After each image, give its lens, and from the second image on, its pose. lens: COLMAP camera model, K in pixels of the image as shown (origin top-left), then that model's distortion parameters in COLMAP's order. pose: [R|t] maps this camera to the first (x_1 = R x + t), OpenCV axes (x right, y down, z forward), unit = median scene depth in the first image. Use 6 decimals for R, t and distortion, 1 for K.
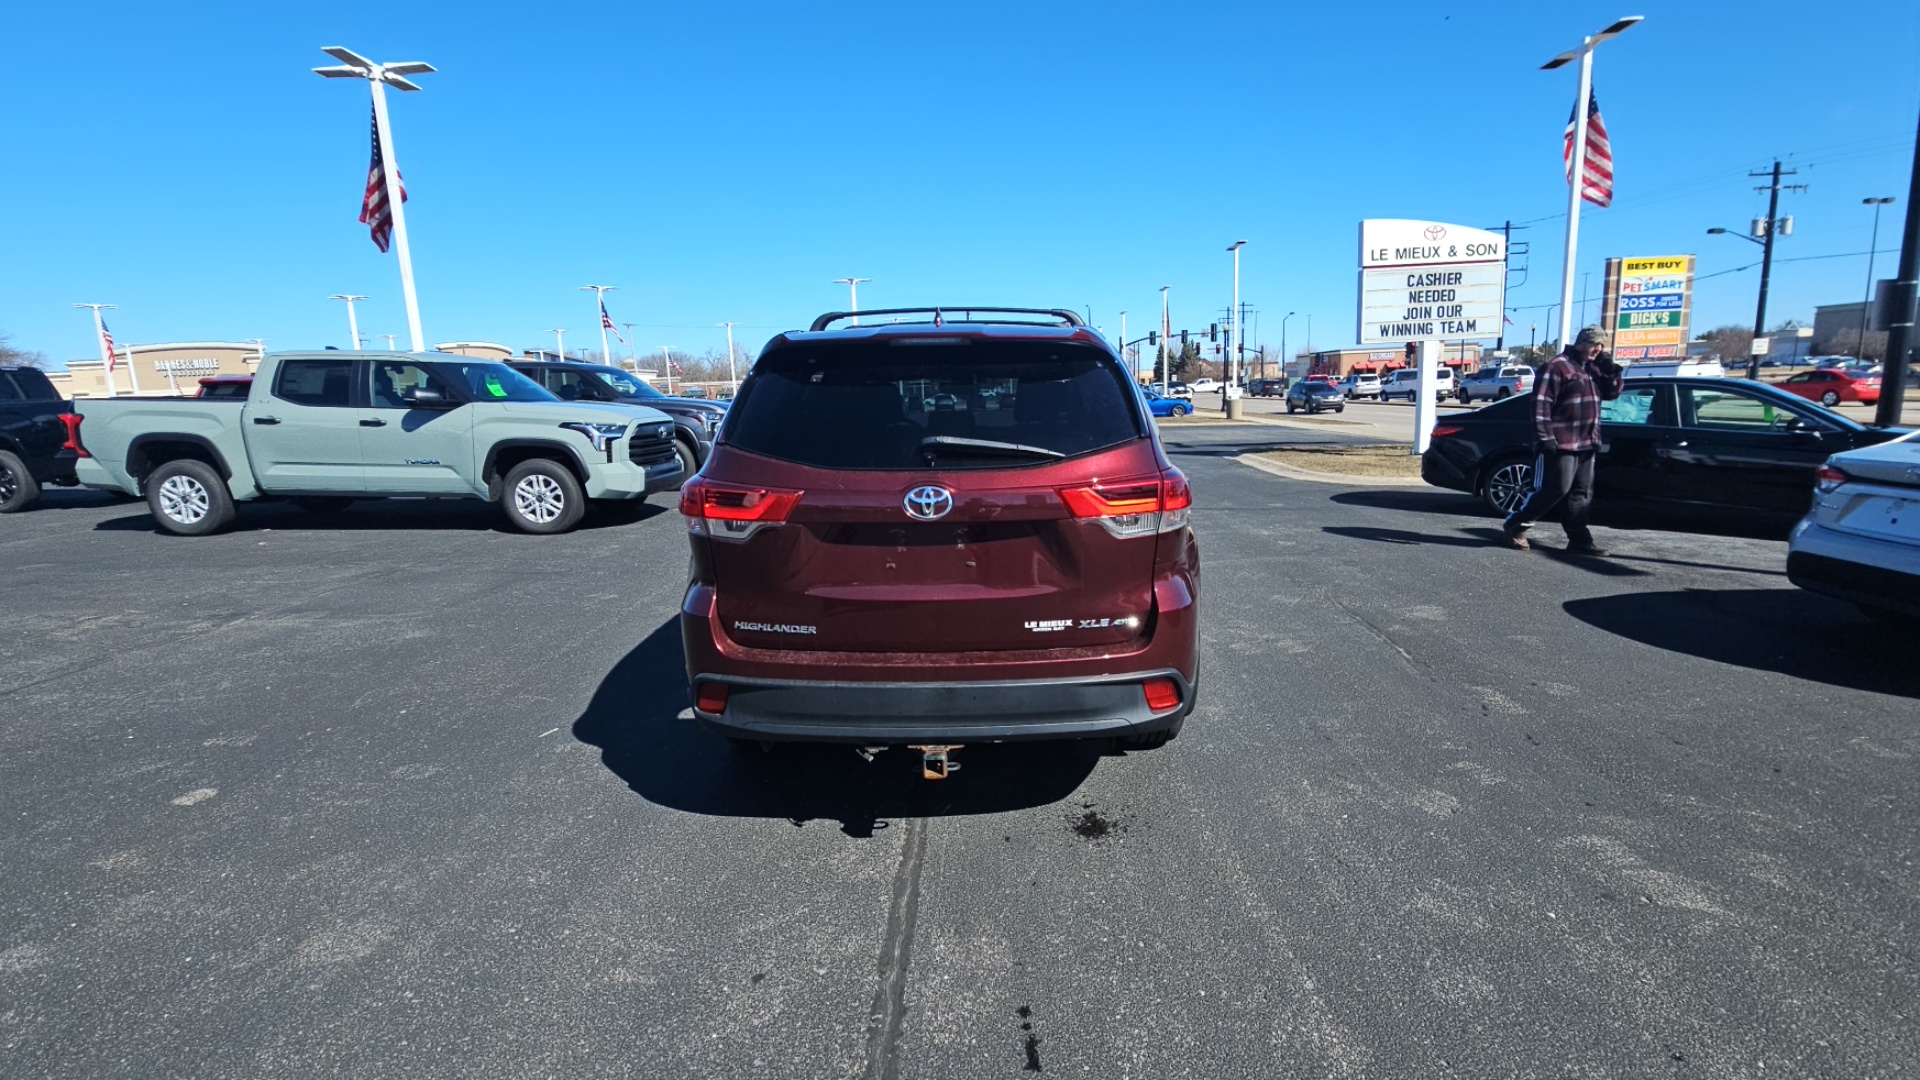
lens RADIAL K [[851.8, 0, 981.1], [0, 851.8, 543.2], [0, 0, 1]] dist [0.013322, -0.009194]
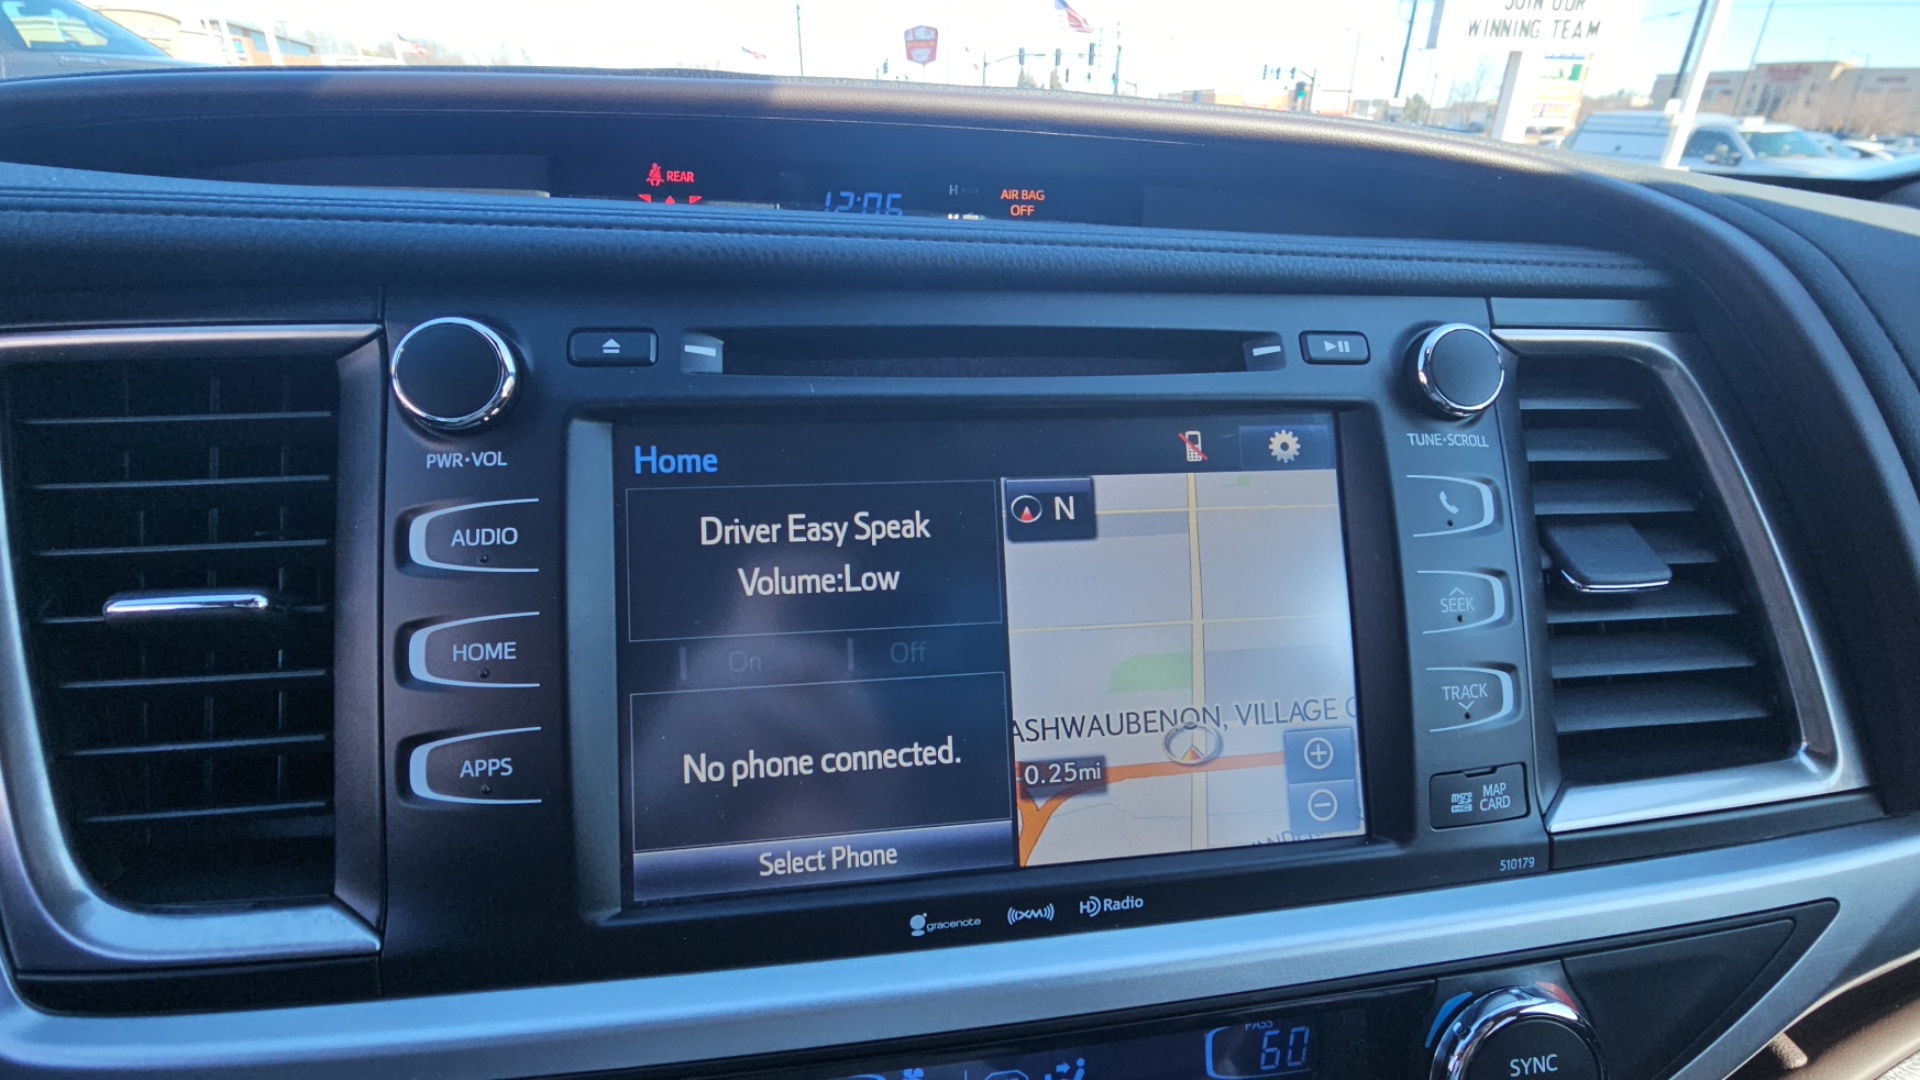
lens RADIAL K [[851.8, 0, 971.9], [0, 851.8, 541.0], [0, 0, 1]] dist [0.013322, -0.009194]
pose [[0.985285, -0.022446, 0.169441, -0.014920], [-0.025326, 0.961224, 0.274602, -0.083297], [-0.169034, -0.274853, 0.946511, 0.609459]]
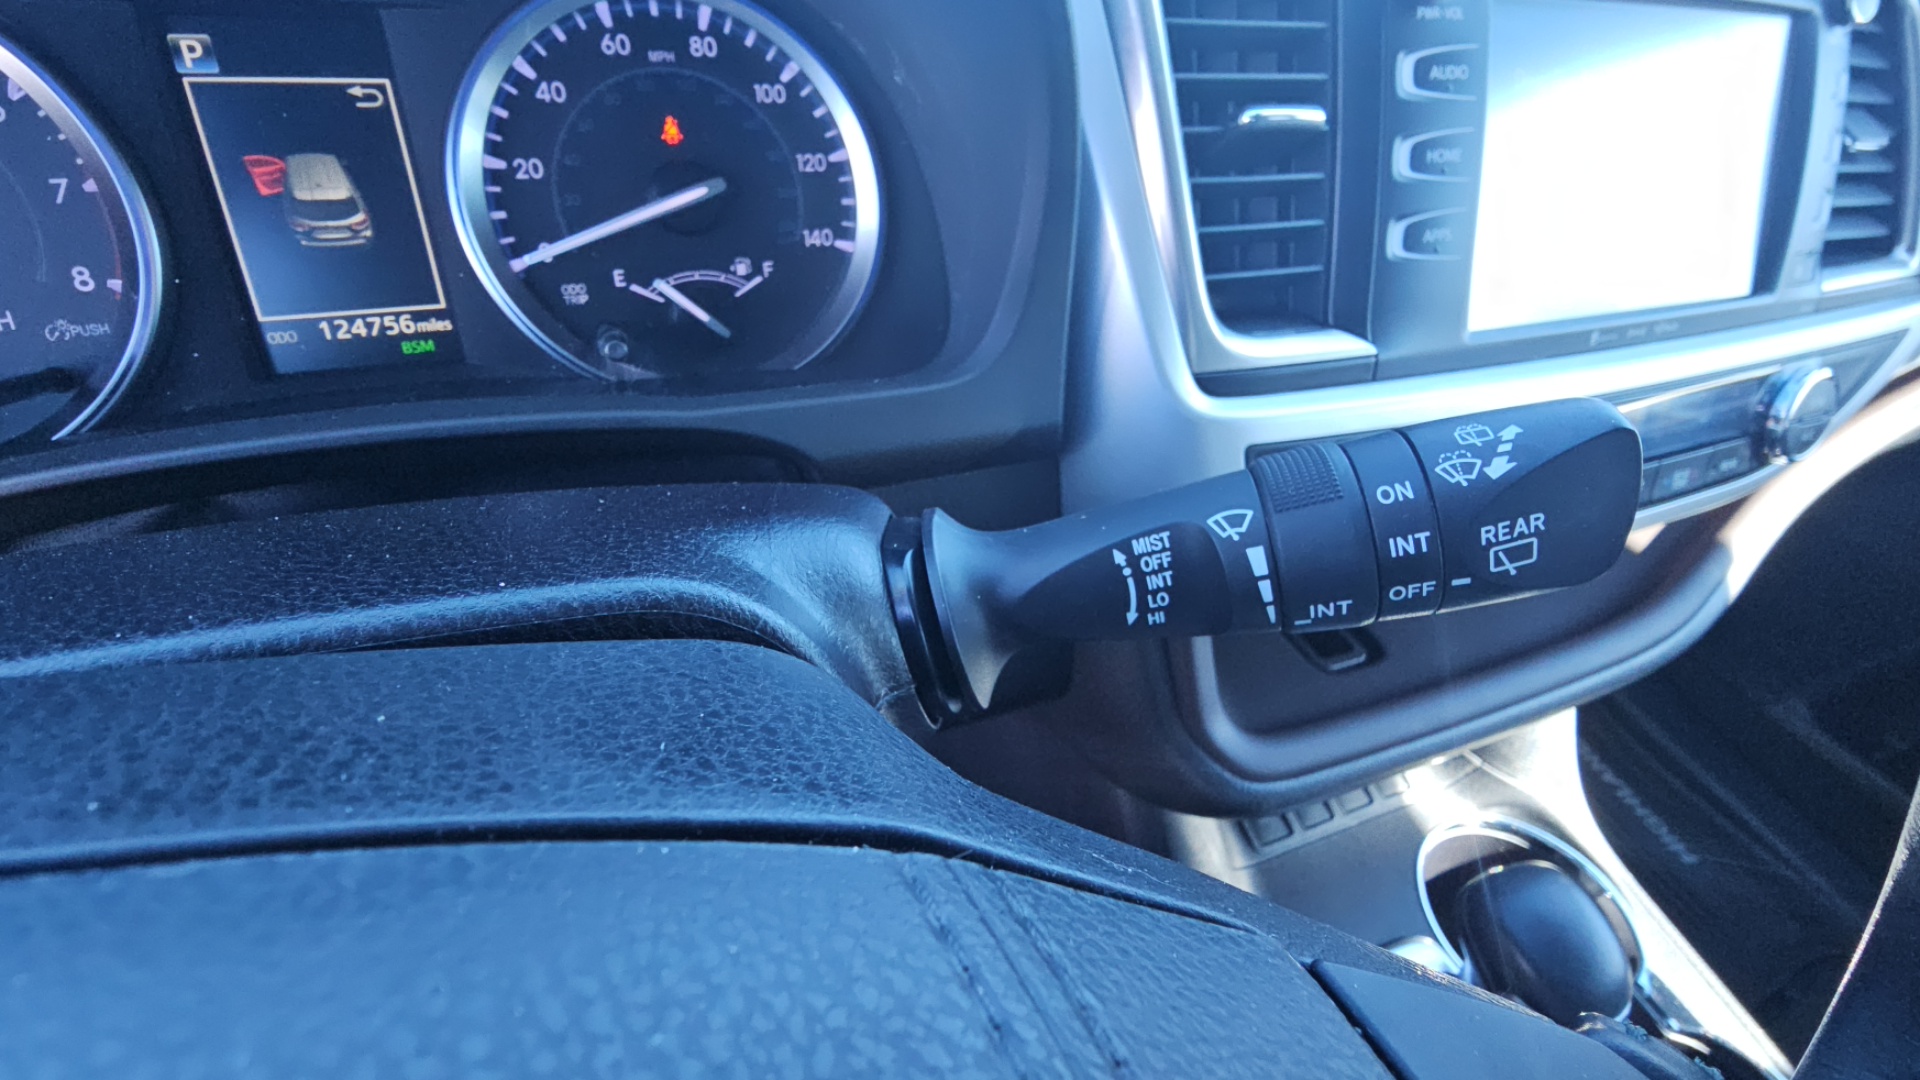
lens RADIAL K [[851.8, 0, 969.0], [0, 851.8, 552.9], [0, 0, 1]] dist [0.013322, -0.009194]
pose [[0.906262, -0.178902, 0.382992, -0.052337], [-0.078675, 0.818810, 0.568647, -0.079454], [-0.415330, -0.545476, 0.727982, 0.606644]]
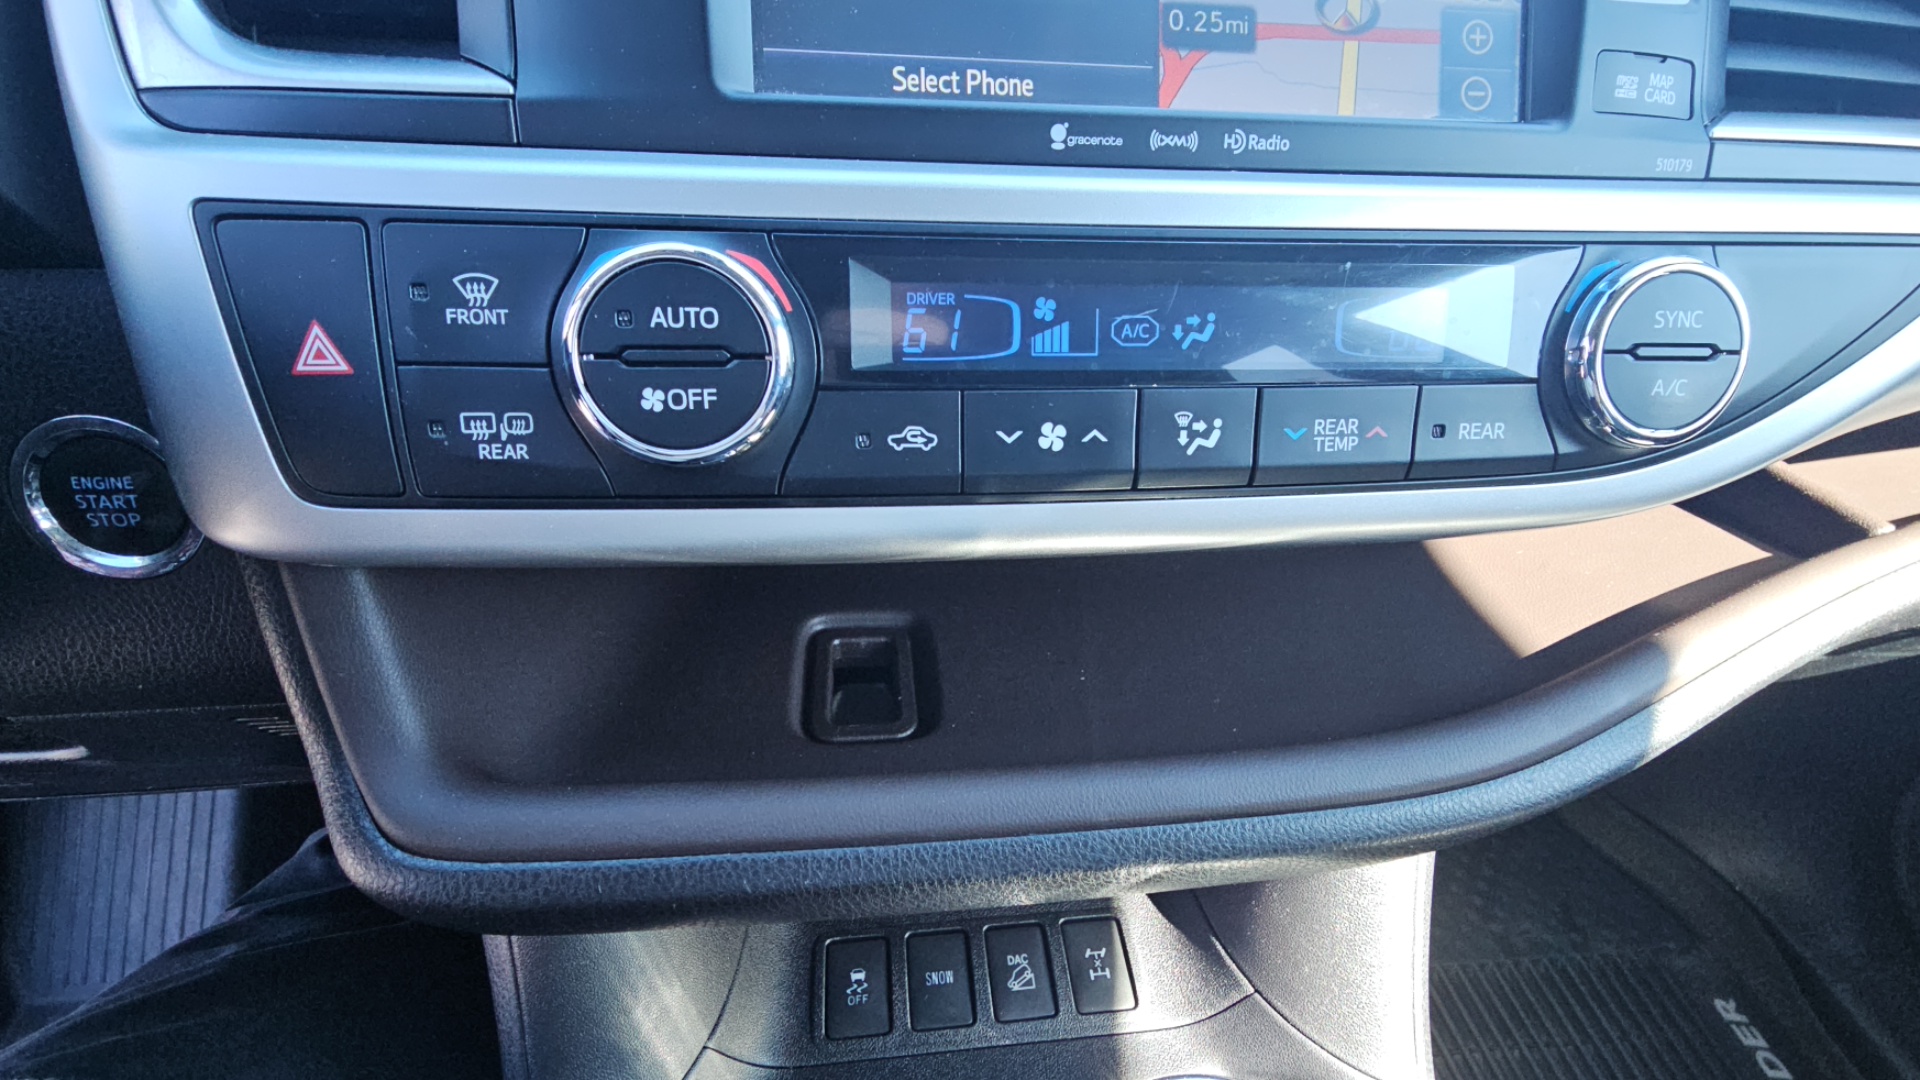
lens RADIAL K [[851.8, 0, 971.7], [0, 851.8, 553.2], [0, 0, 1]] dist [0.013322, -0.009194]
pose [[0.988364, -0.019546, 0.150848, -0.018167], [-0.045300, 0.908886, 0.414577, -0.067662], [-0.145207, -0.416587, 0.897424, 0.605008]]
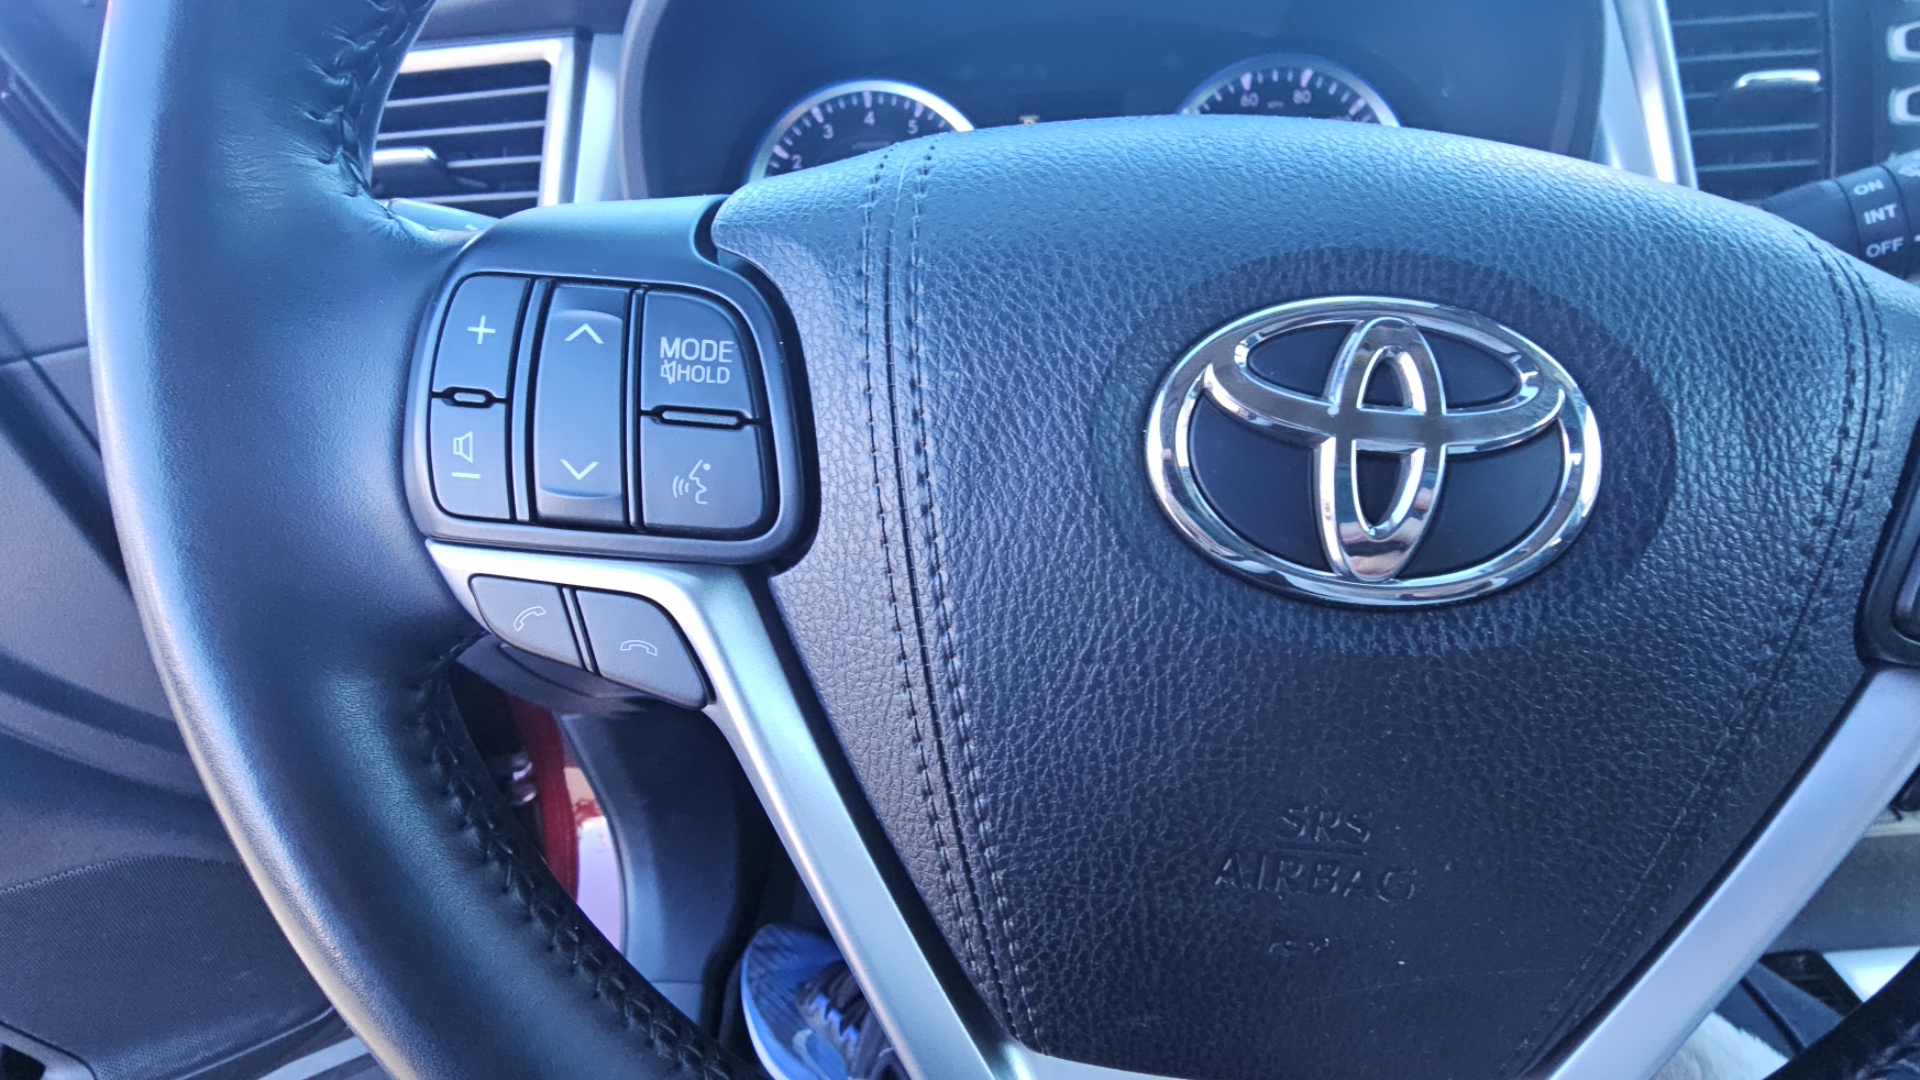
lens RADIAL K [[851.8, 0, 979.3], [0, 851.8, 562.3], [0, 0, 1]] dist [0.013322, -0.009194]
pose [[0.998596, -0.048129, 0.022123, -0.065533], [0.033527, 0.897637, 0.439459, -0.074647], [-0.041009, -0.438100, 0.897990, 0.590219]]
